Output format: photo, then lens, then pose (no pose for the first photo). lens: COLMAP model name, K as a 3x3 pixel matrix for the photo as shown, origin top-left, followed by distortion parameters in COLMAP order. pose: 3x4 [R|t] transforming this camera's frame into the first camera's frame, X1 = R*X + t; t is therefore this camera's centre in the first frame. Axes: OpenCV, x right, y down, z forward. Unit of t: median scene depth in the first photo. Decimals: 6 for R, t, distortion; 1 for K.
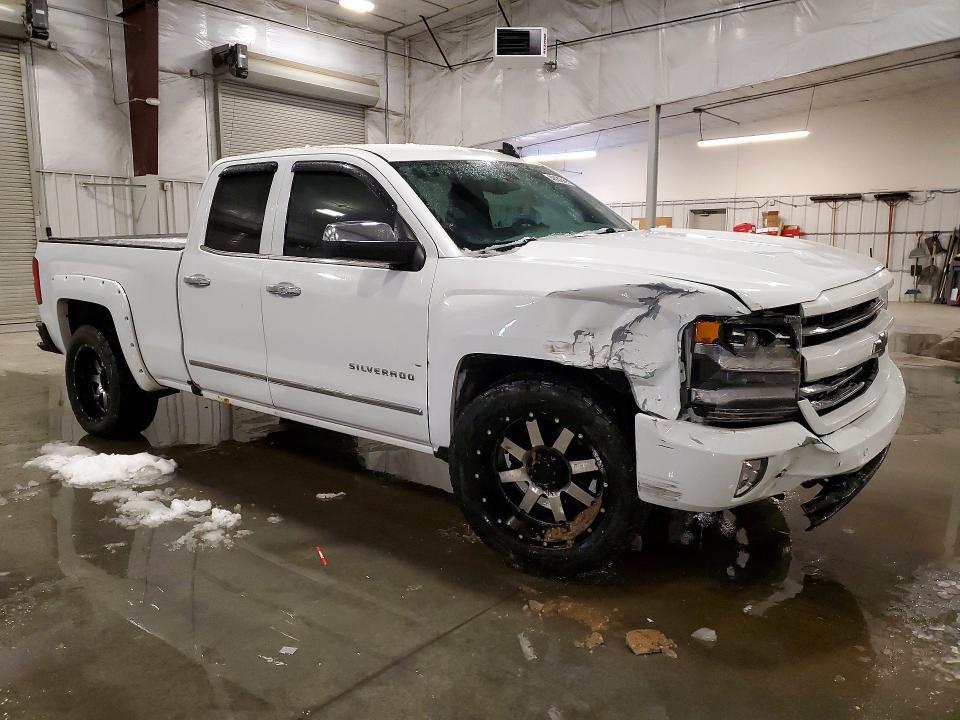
lens RADIAL K [[732.0, 0, 457.4], [0, 732.0, 359.6], [0, 0, 1]] dist [0.054977, -0.069693]
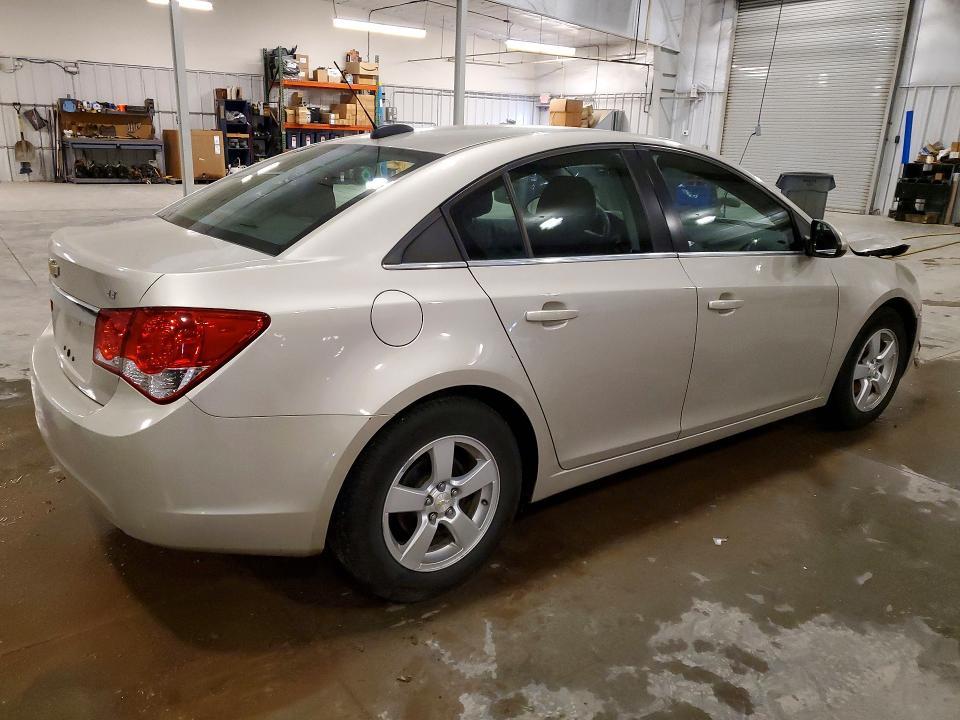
lens RADIAL K [[744.3, 0, 480.0], [0, 744.3, 360.0], [0, 0, 1]] dist [-0.048356, 0.102657]
pose [[0.241918, -0.280449, 0.928883, -0.227950], [0.117078, 0.958761, 0.258978, -0.044497], [-0.963207, 0.046101, 0.264776, 0.241405]]
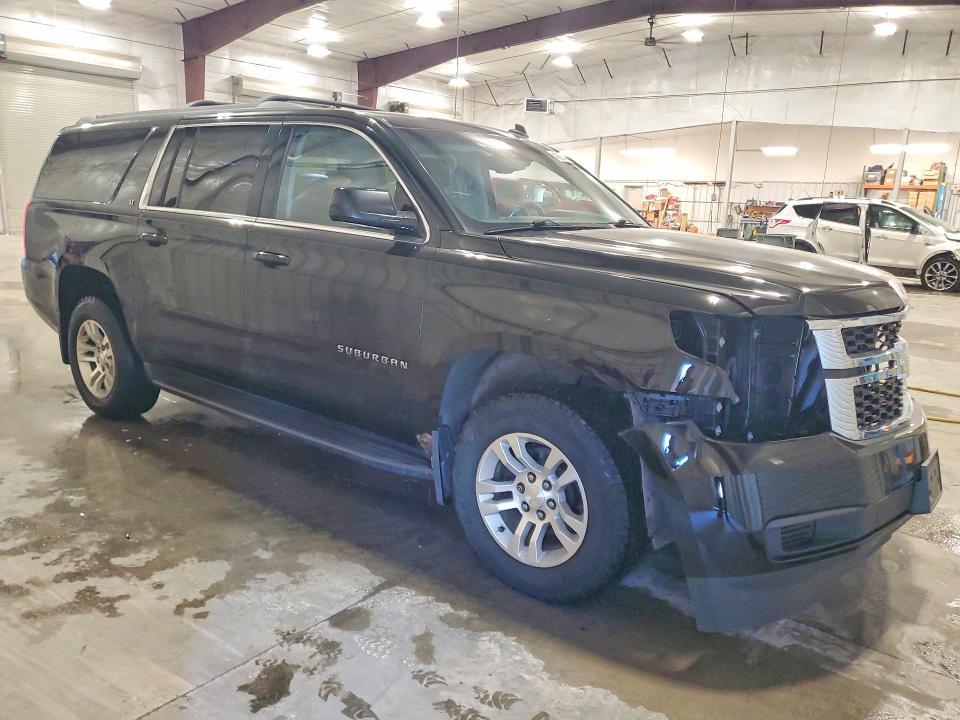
lens RADIAL K [[725.8, 0, 480.0], [0, 725.8, 360.0], [0, 0, 1]] dist [0.003202, 0.004591]
pose [[0.998600, 0.022709, 0.047769, -0.157275], [-0.025846, 0.997476, 0.066132, 0.160335], [-0.046147, -0.067274, 0.996667, -1.093748]]
